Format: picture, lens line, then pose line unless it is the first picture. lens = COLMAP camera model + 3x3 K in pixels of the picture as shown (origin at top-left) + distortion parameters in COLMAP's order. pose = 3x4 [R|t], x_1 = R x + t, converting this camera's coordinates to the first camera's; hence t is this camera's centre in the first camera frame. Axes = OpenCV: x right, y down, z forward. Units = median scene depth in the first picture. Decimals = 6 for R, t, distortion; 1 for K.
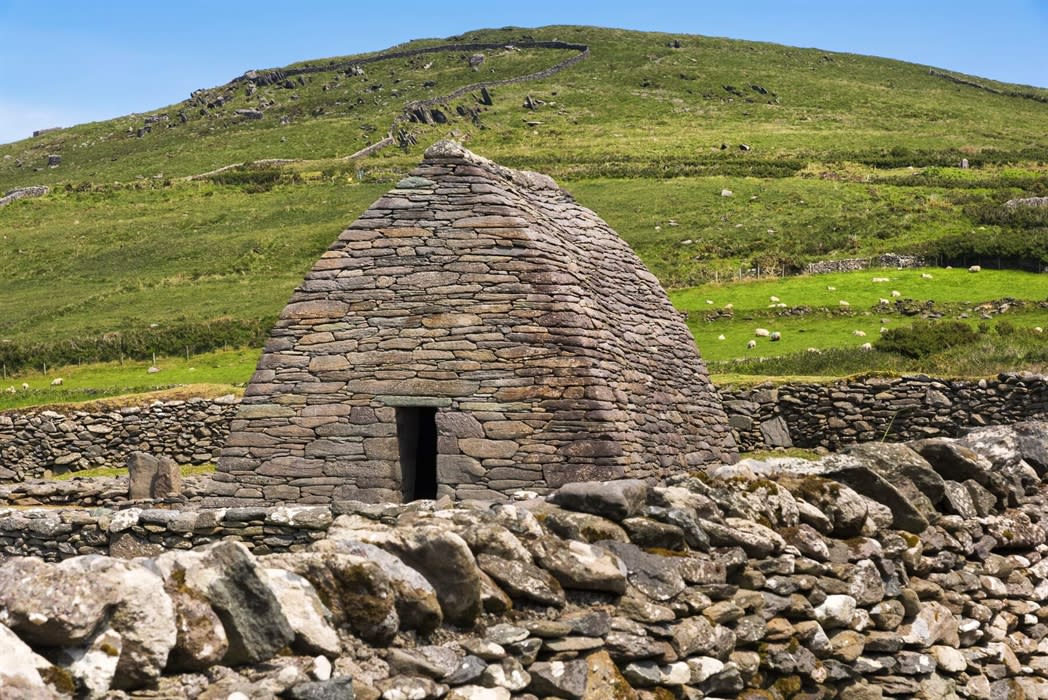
lens RADIAL K [[2771.6, 0, 524.3], [0, 2771.6, 351.2], [0, 0, 1]] dist [0.104225, 0.000000]
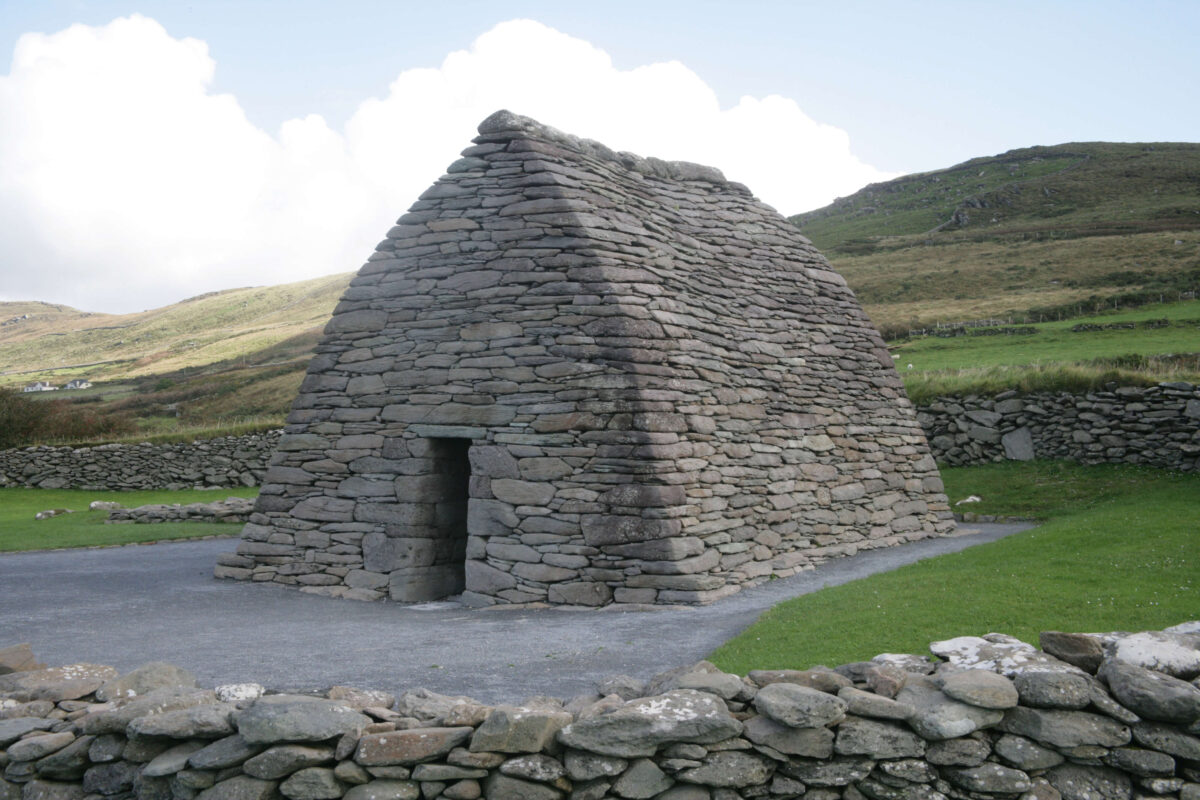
lens RADIAL K [[1565.0, 0, 598.2], [0, 1565.0, 409.2], [0, 0, 1]] dist [0.143061, 0.000000]
pose [[0.958053, -0.007407, -0.286495, 0.133139], [0.017285, 0.999340, 0.031965, -0.002436], [0.286069, -0.035576, 0.957548, 0.569410]]
